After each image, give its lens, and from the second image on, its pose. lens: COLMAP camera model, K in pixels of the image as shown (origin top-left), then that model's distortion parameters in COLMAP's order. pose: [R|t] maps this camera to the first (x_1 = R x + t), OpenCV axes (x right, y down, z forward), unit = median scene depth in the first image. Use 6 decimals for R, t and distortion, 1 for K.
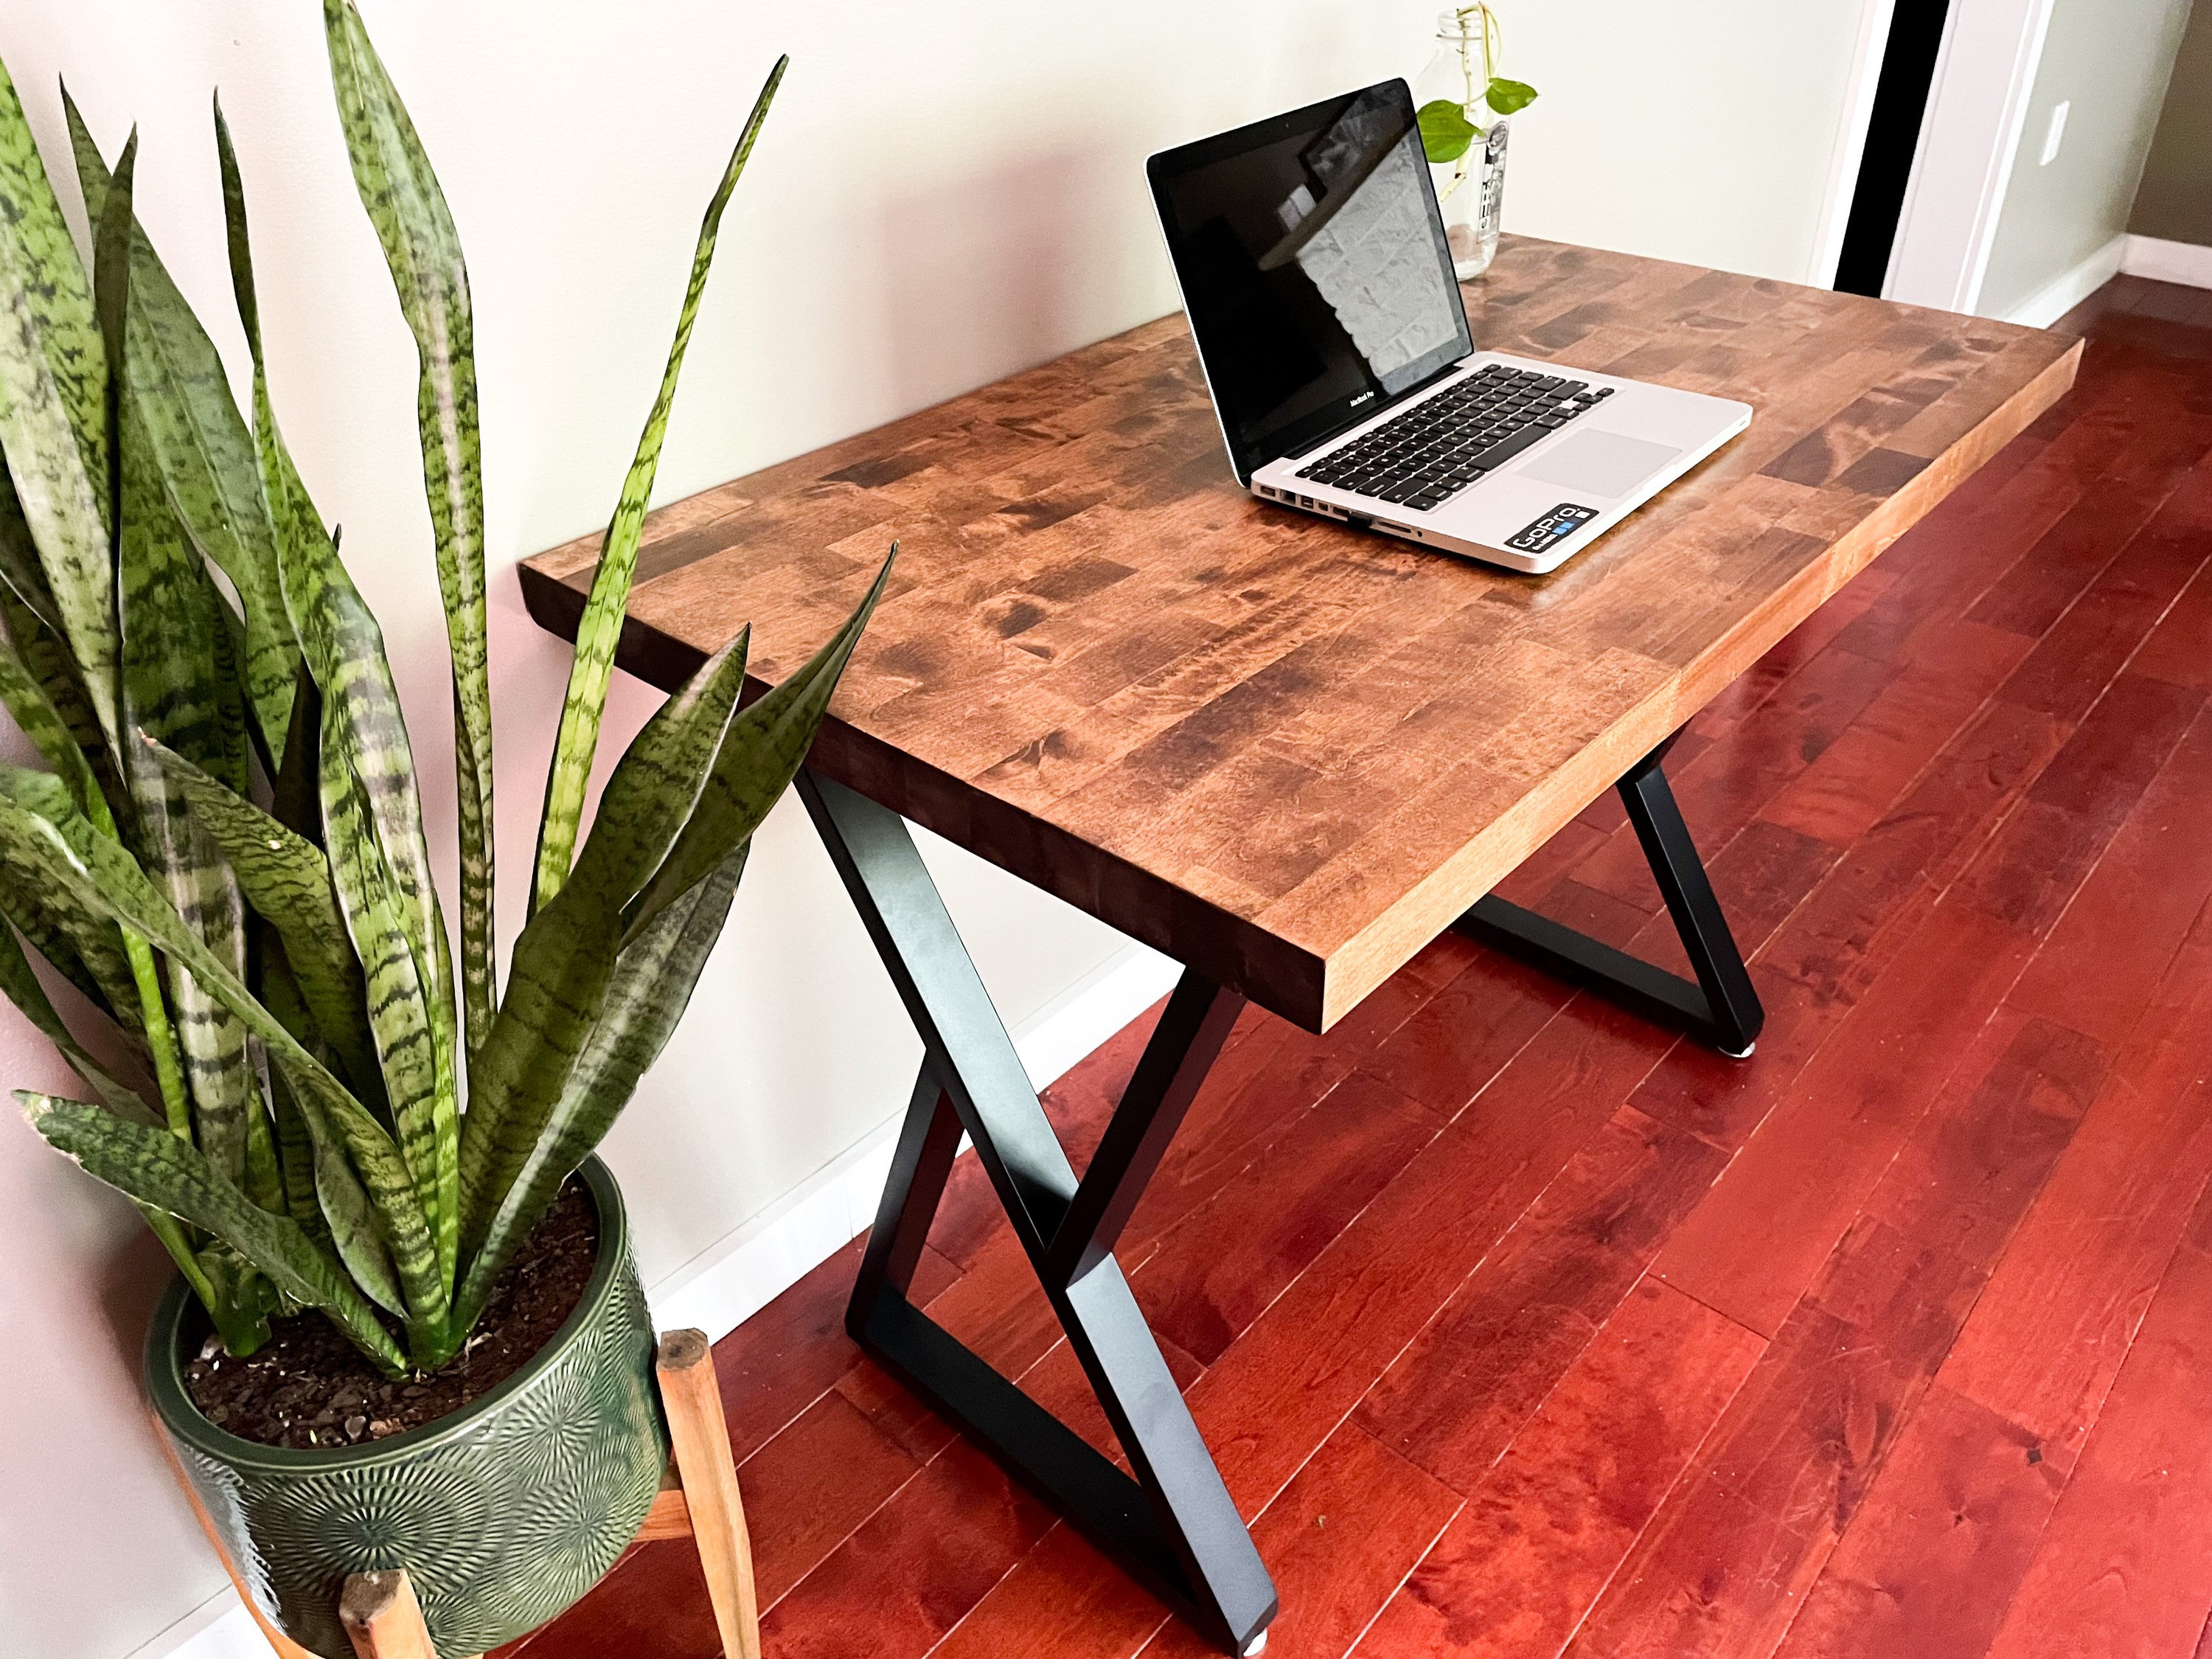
lens RADIAL K [[1664.9, 0, 1106.0], [0, 1664.9, 829.5], [0, 0, 1]] dist [0.050353, -0.075635]
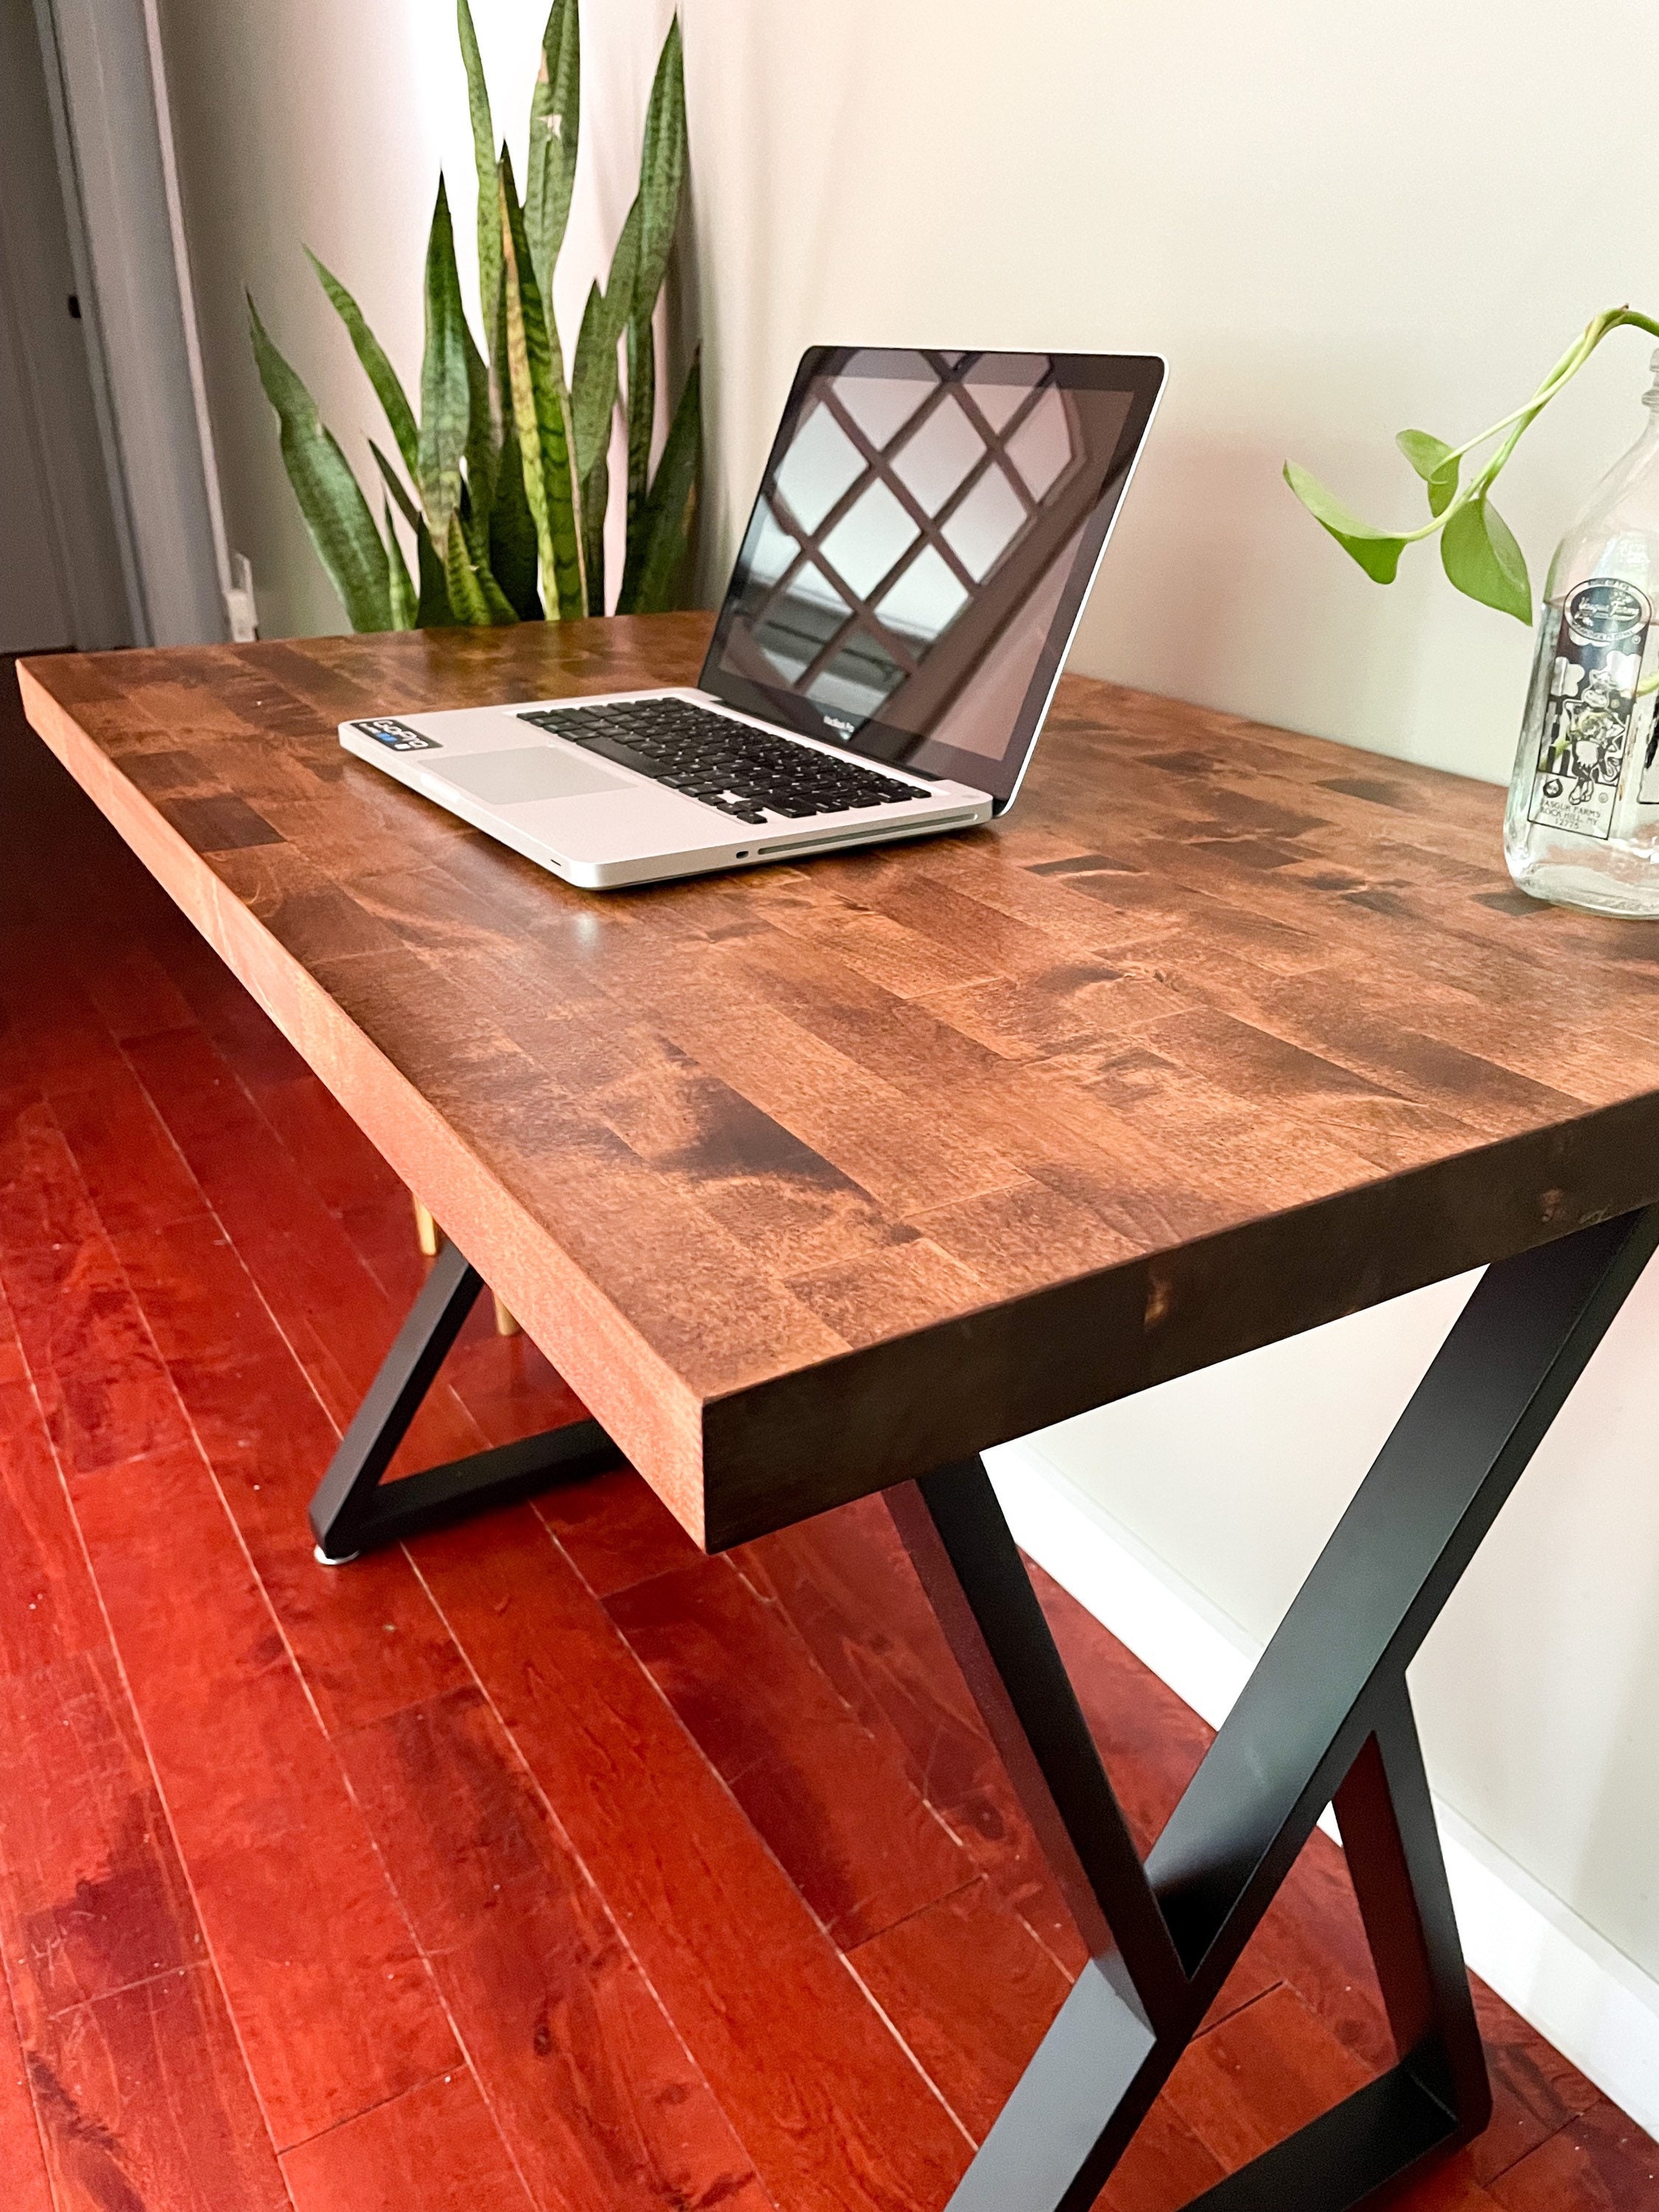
lens RADIAL K [[1686.0, 0, 829.5], [0, 1686.0, 1106.0], [0, 0, 1]] dist [0.004835, -0.007697]
pose [[-0.298030, 0.425341, -0.854554, 0.925875], [-0.536444, 0.665864, 0.518511, -0.564458], [0.789561, 0.612952, 0.029724, 1.141101]]
